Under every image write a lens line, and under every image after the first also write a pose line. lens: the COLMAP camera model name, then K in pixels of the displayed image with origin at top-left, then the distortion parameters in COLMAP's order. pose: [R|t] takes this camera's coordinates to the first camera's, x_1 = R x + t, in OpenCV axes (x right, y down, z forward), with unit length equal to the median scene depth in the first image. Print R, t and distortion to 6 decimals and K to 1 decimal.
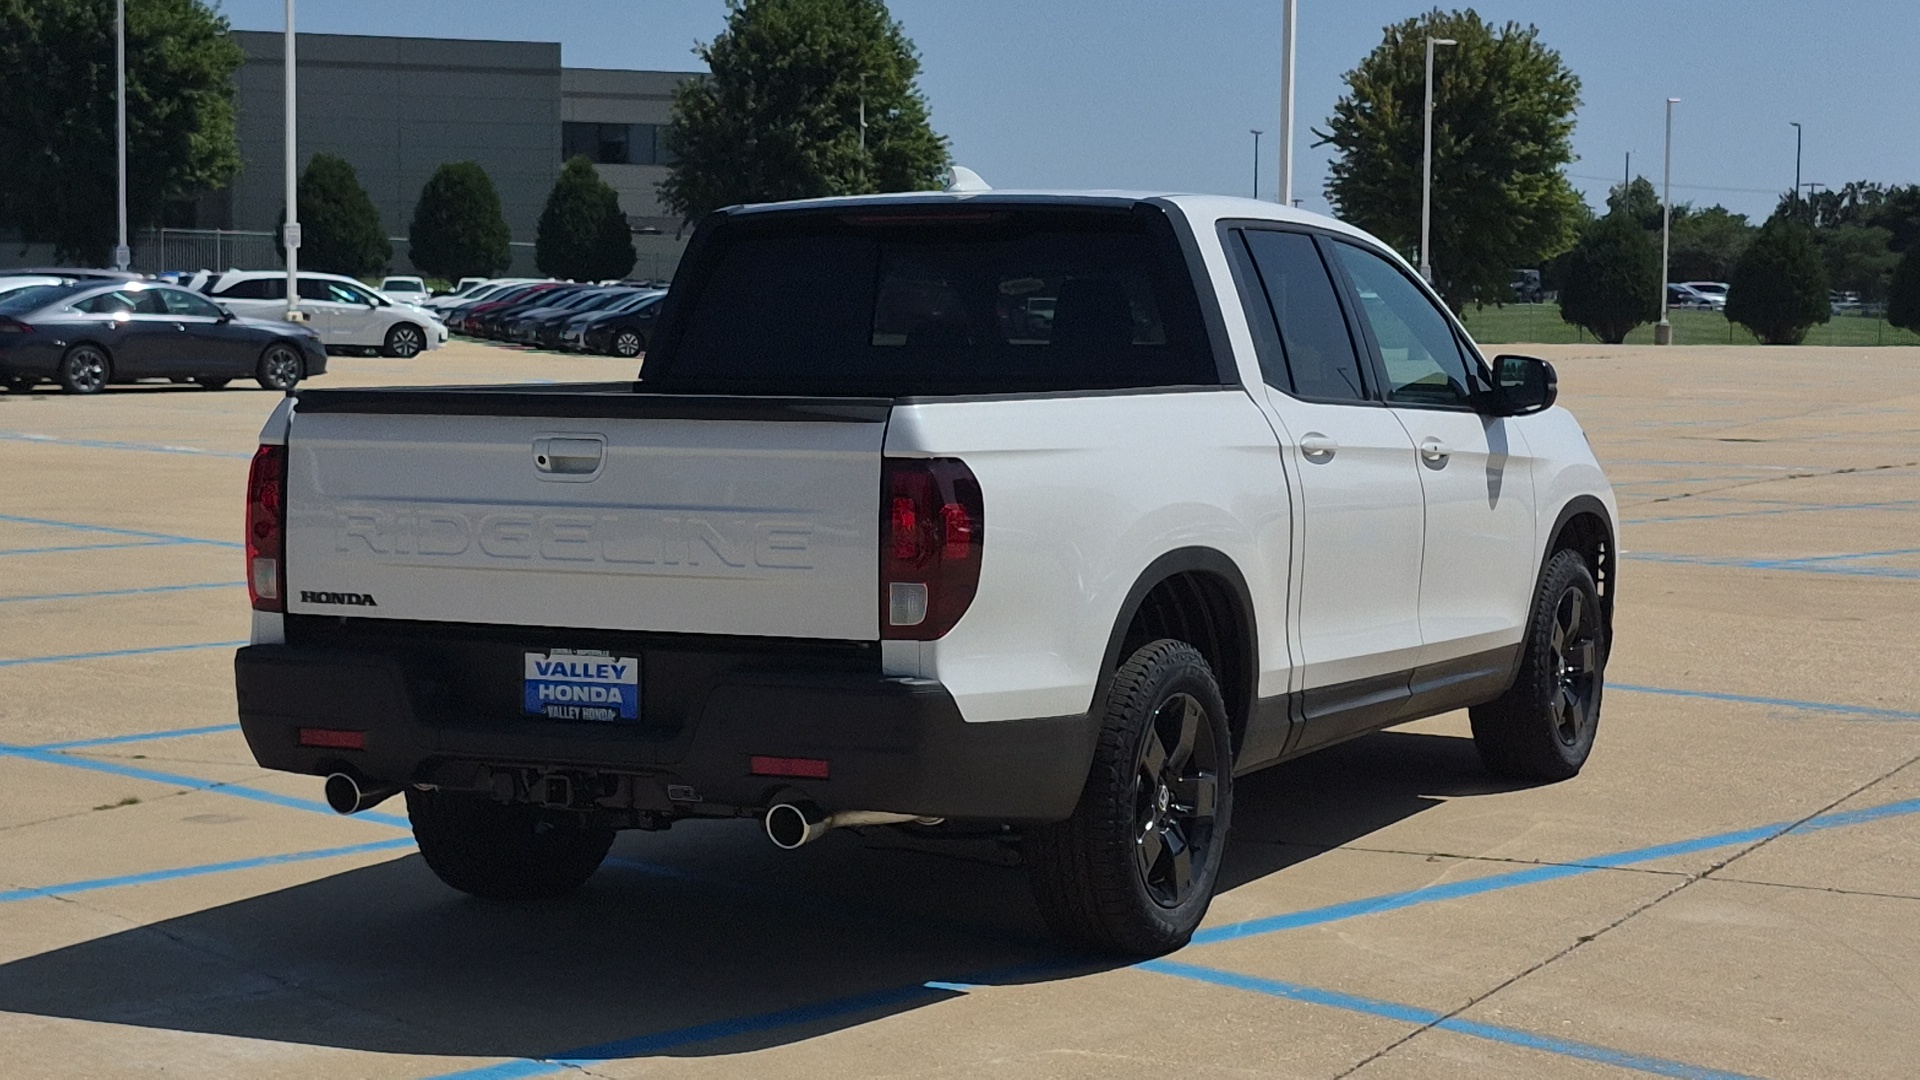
lens RADIAL K [[3759.9, 0, 960.0], [0, 3759.9, 540.0], [0, 0, 1]] dist [-0.008971, 0.206261]
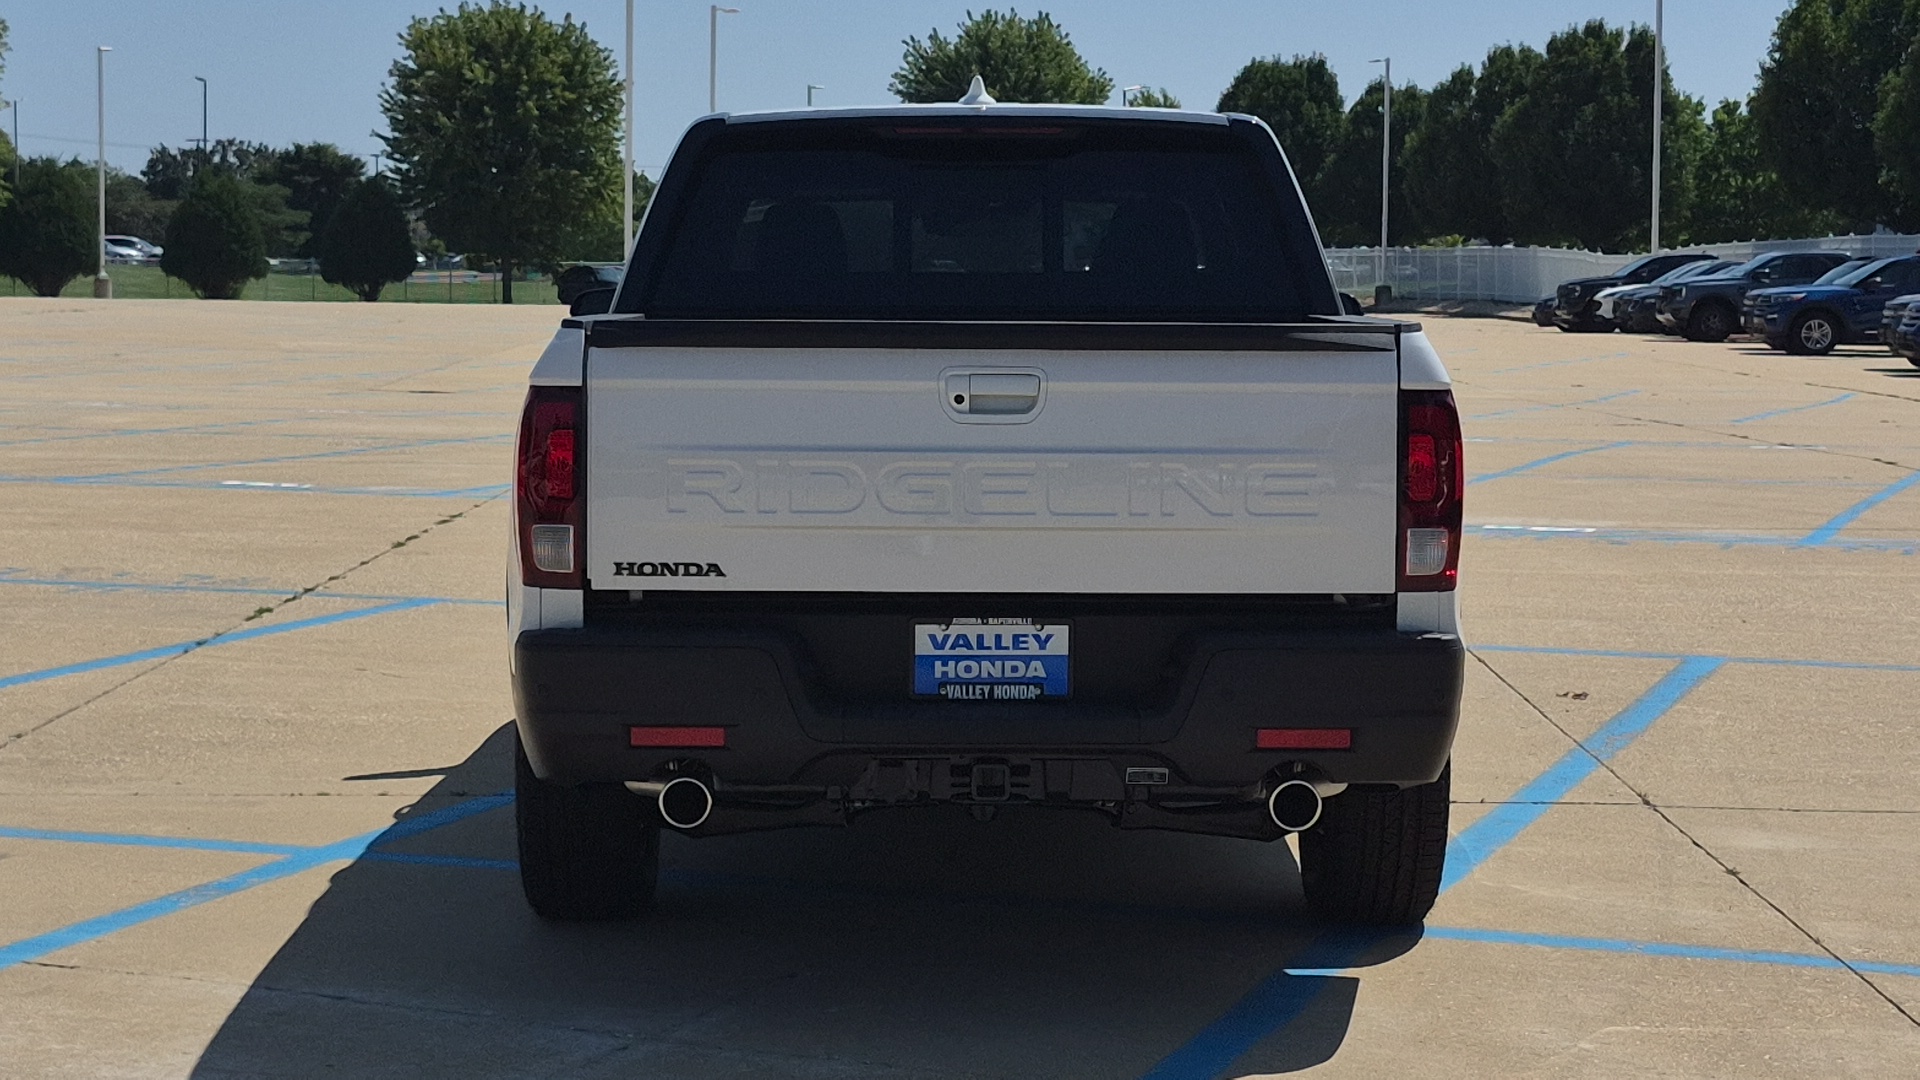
lens RADIAL K [[3759.9, 0, 960.0], [0, 3759.9, 540.0], [0, 0, 1]] dist [-0.008971, 0.206261]
pose [[0.892646, -0.032735, 0.449569, -0.493847], [0.024379, 0.999406, 0.024365, -0.009967], [-0.450099, -0.010789, 0.892913, 0.231938]]
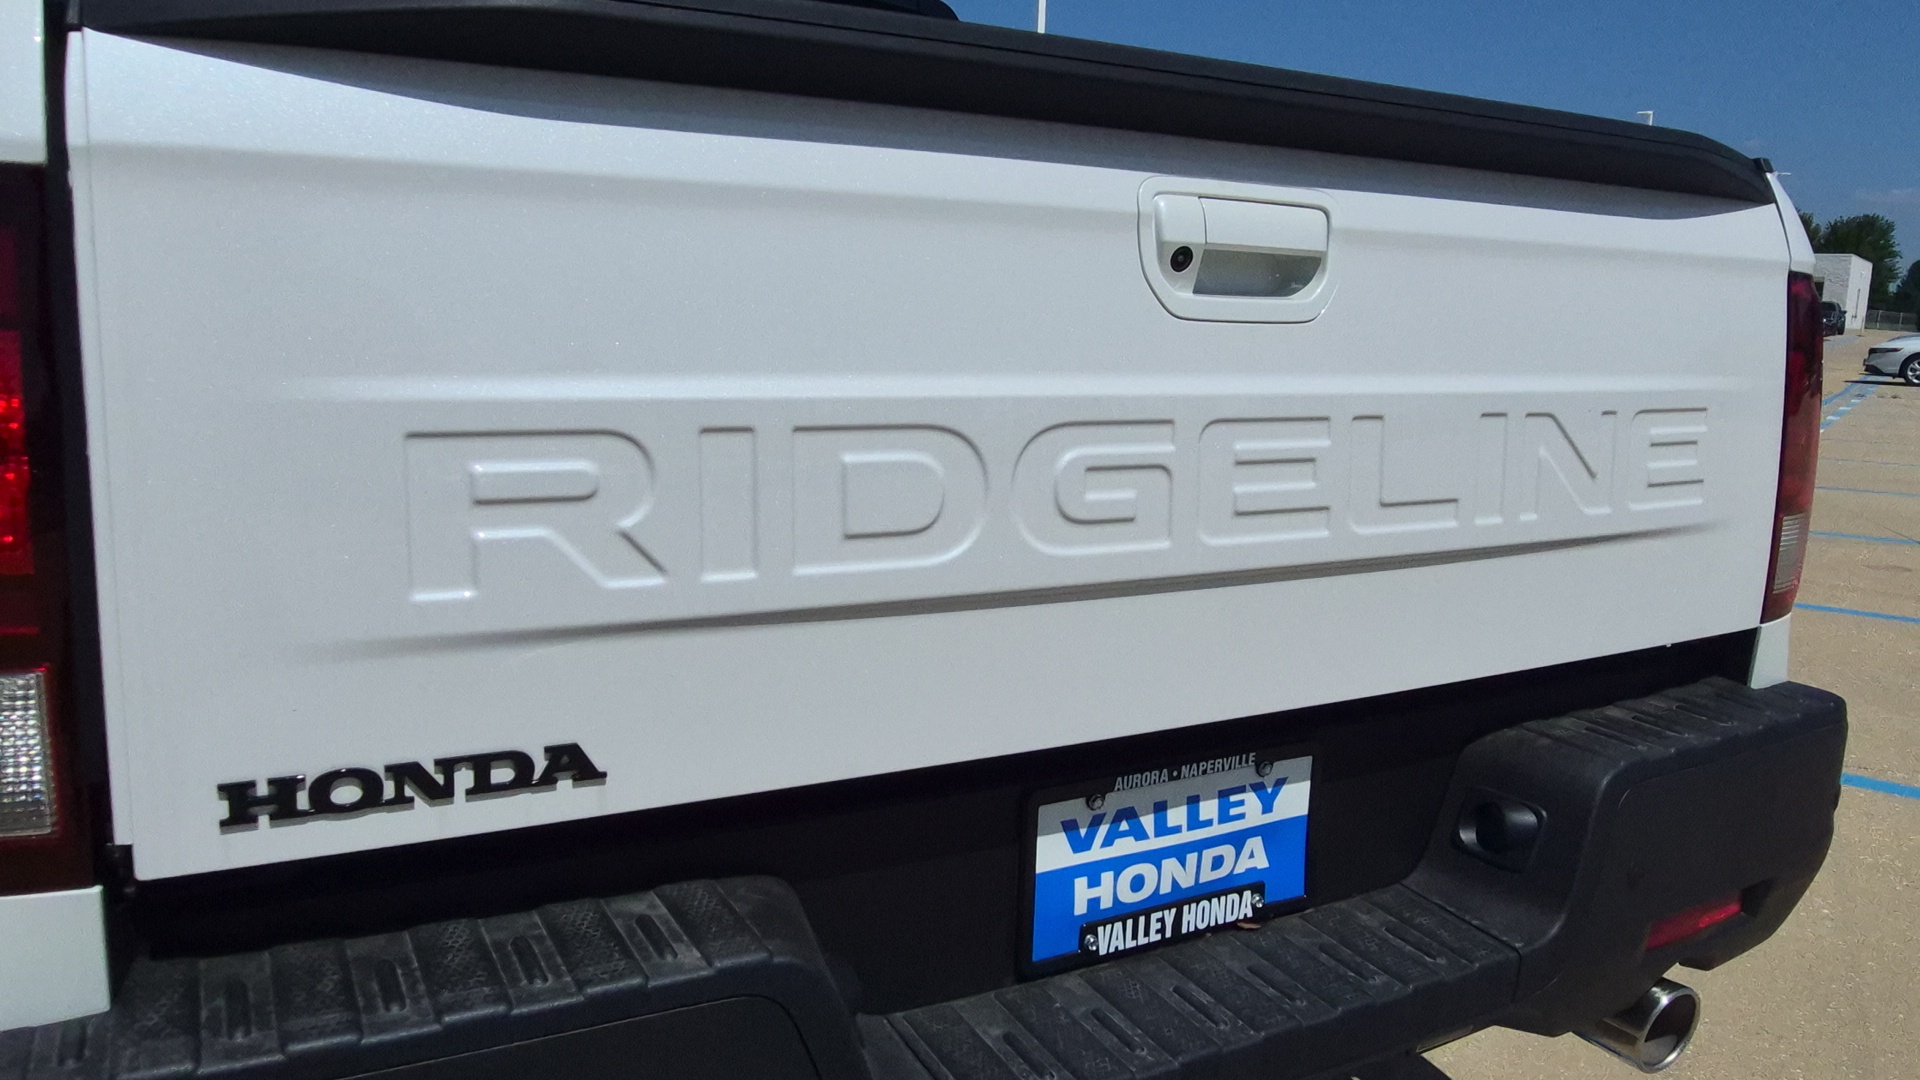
lens RADIAL K [[1330.7, 0, 960.0], [0, 1330.7, 540.0], [0, 0, 1]] dist [-0.001346, -0.001597]
pose [[0.578259, -0.121985, 0.806682, -0.221442], [0.036916, 0.991658, 0.123495, -0.011558], [-0.815017, -0.041632, 0.577939, 0.938363]]
